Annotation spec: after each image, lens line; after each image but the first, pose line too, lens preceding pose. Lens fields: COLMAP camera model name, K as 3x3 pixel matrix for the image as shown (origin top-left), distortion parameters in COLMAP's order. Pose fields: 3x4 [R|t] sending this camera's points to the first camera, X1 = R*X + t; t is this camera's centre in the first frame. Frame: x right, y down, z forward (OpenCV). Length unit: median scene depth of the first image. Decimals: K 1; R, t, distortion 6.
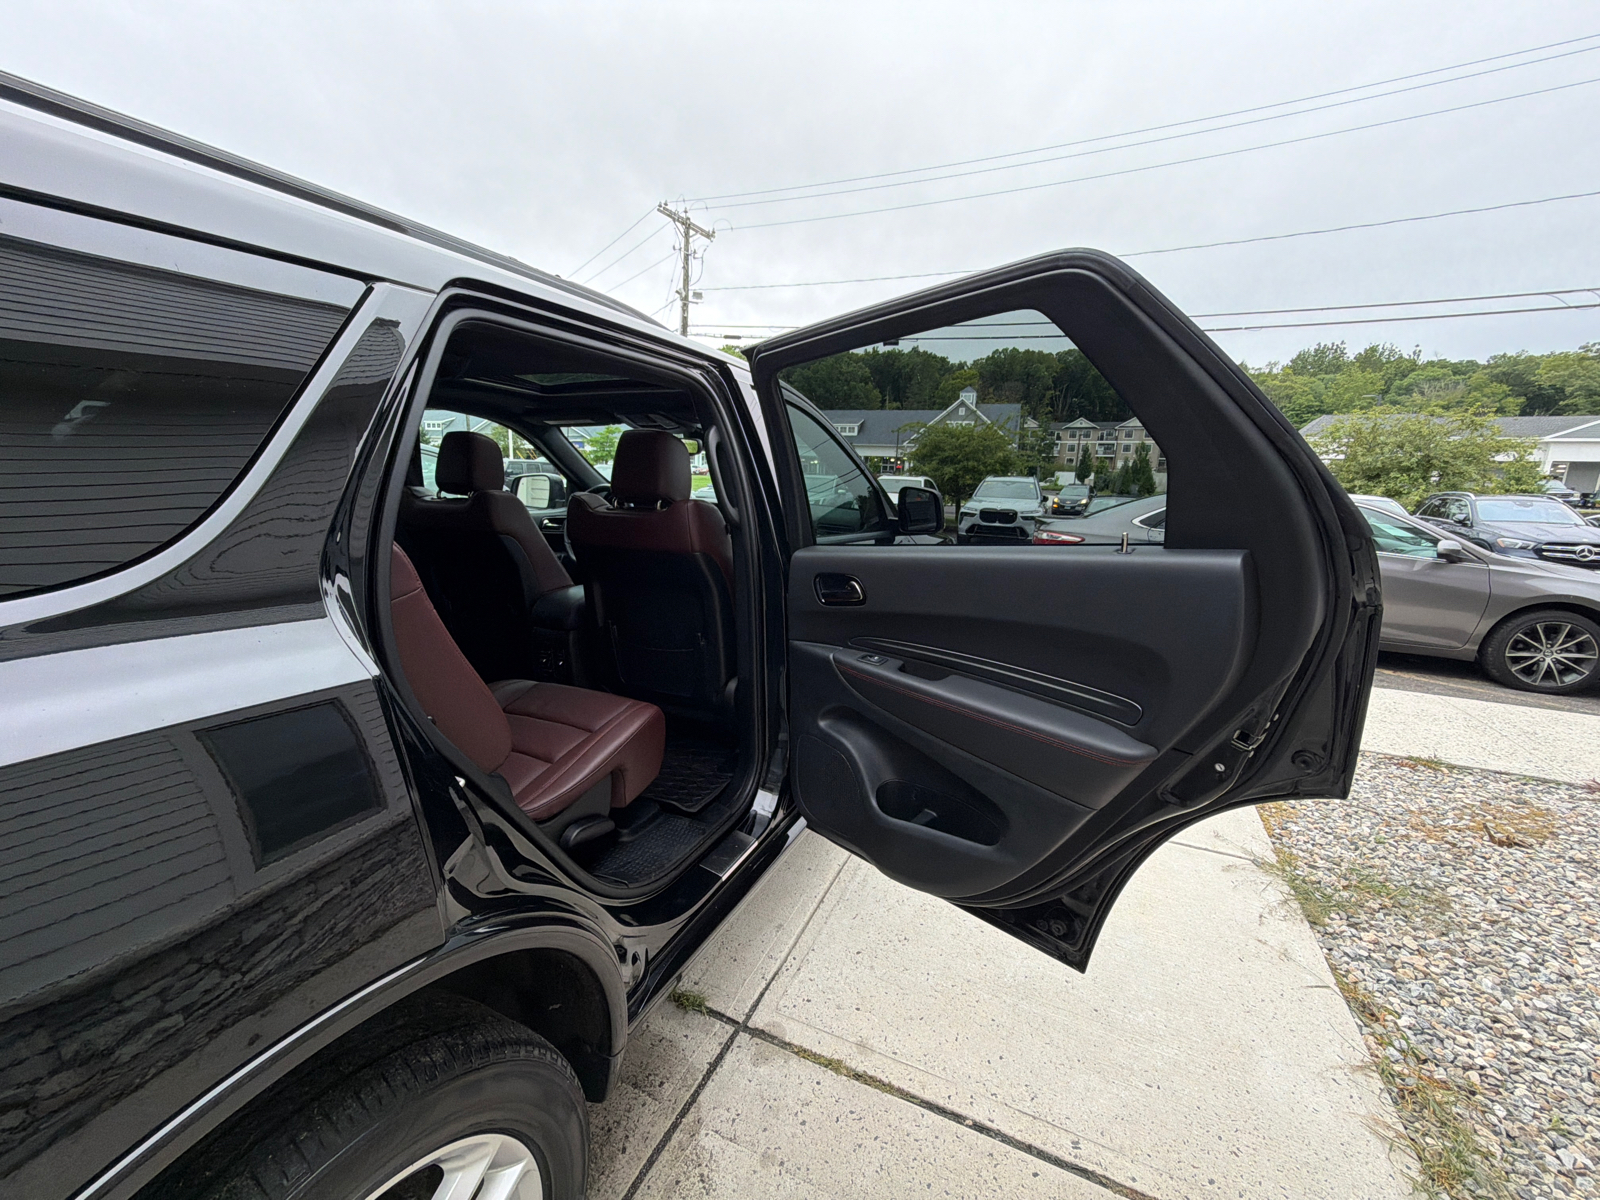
lens RADIAL K [[636.7, 0, 799.5], [0, 636.7, 601.4], [0, 0, 1]] dist [-0.000900, 0.000386]
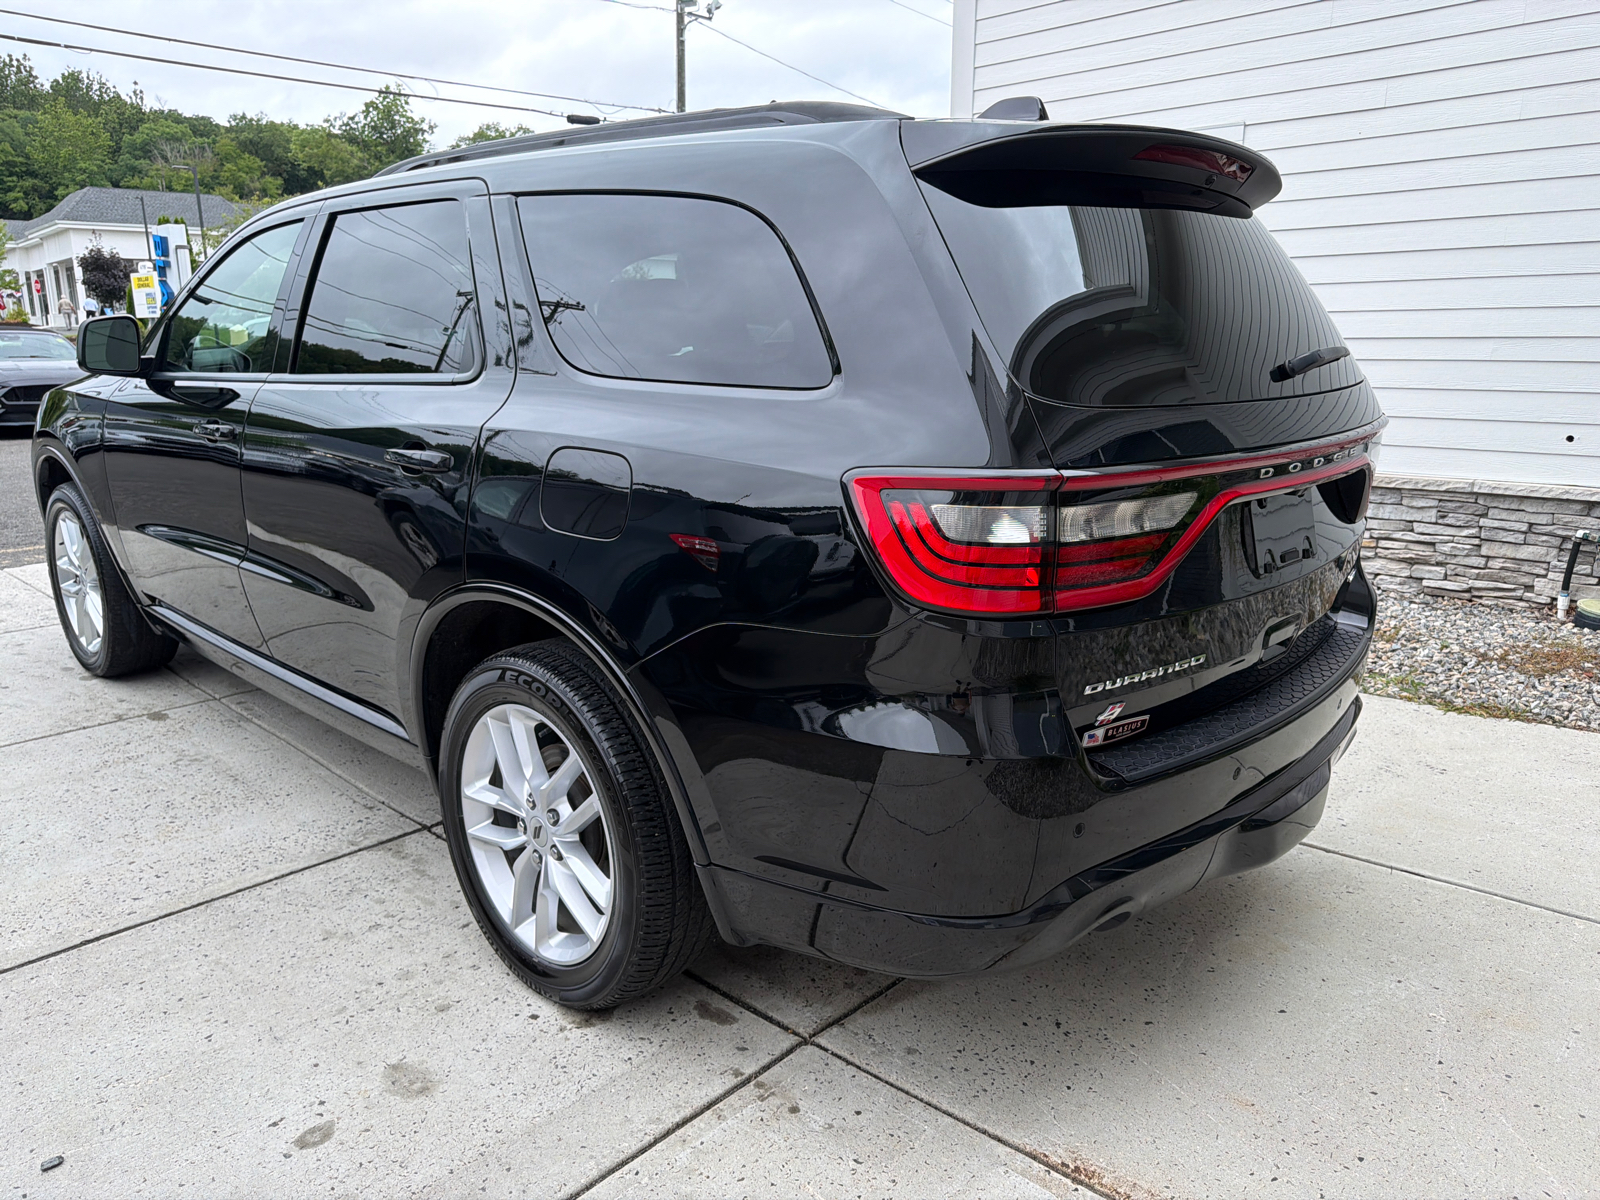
lens RADIAL K [[1136.6, 0, 802.2], [0, 1136.6, 591.2], [0, 0, 1]] dist [0.013155, -0.012954]
pose [[0.317691, -0.249577, 0.914759, -0.266639], [0.186417, 0.962349, 0.197820, -0.008375], [-0.929689, 0.107681, 0.352255, 0.006732]]
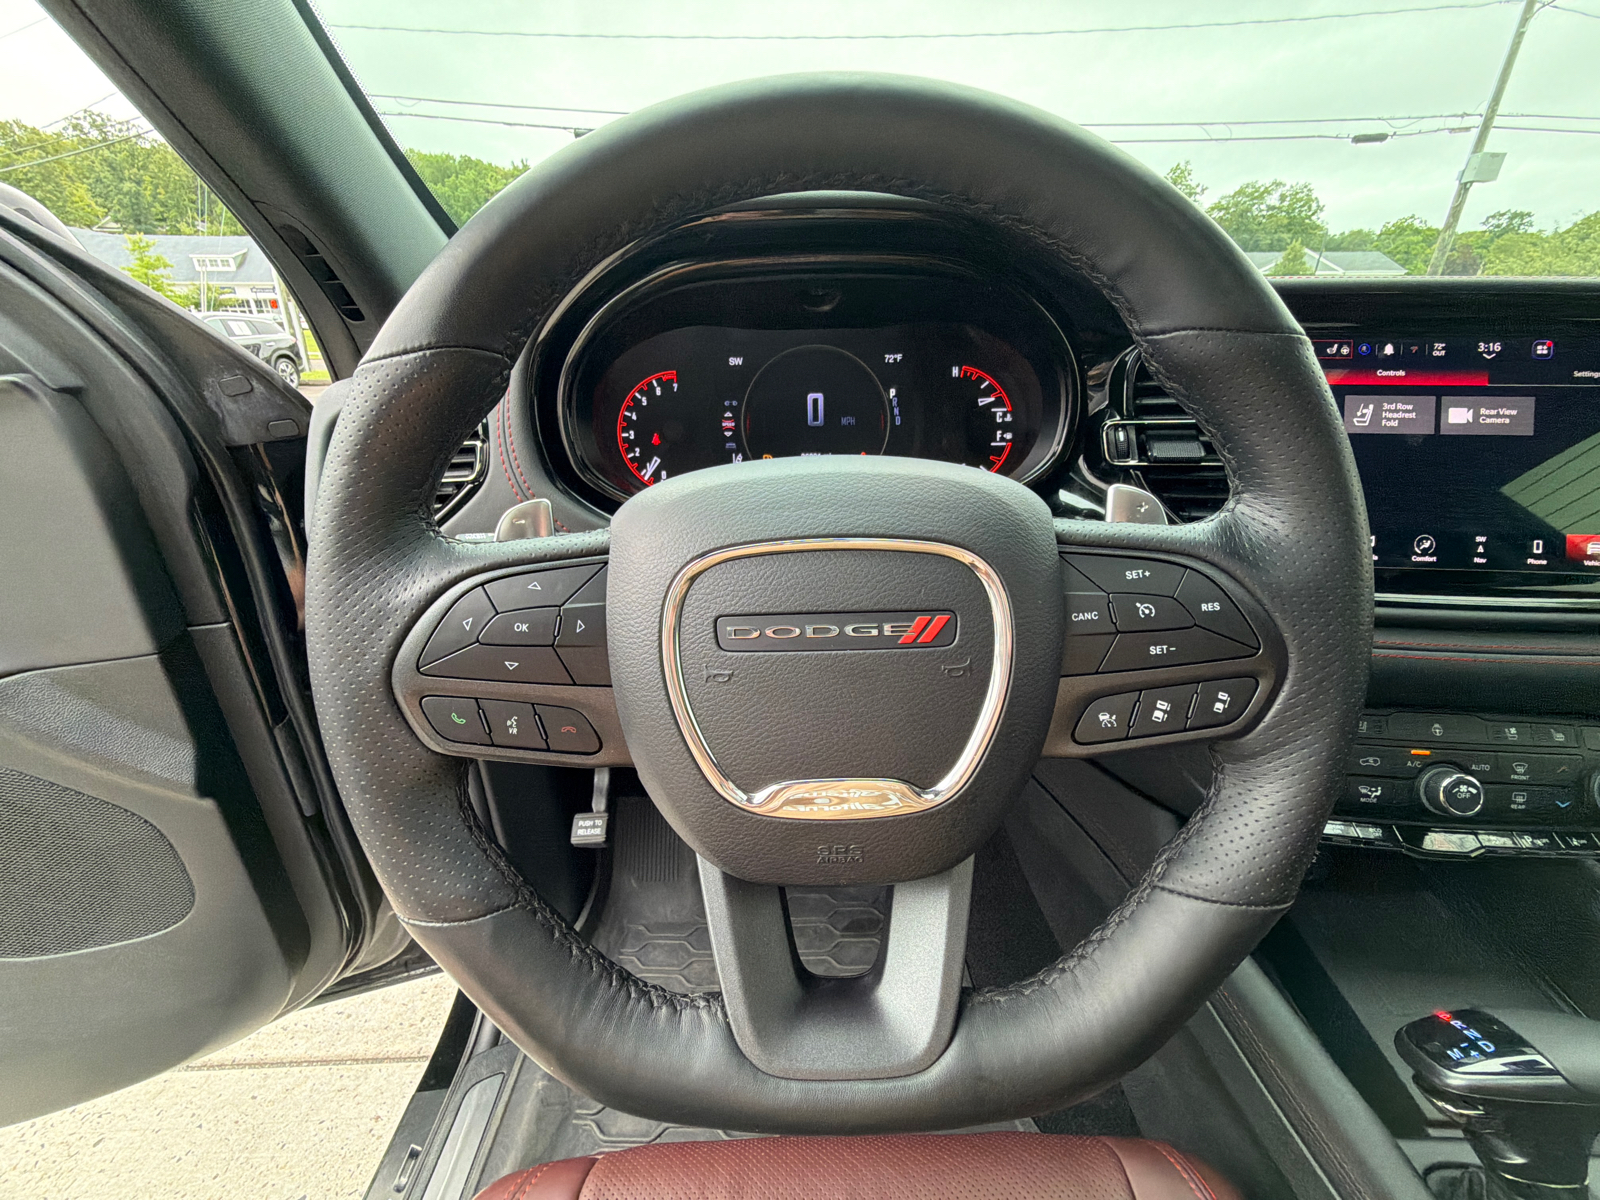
lens RADIAL K [[636.7, 0, 799.5], [0, 636.7, 601.4], [0, 0, 1]] dist [-0.000900, 0.000386]
pose [[0.897330, -0.204771, 0.390984, -0.067134], [0.115742, 0.964032, 0.239261, -0.025608], [-0.425915, -0.169443, 0.888755, 0.170253]]
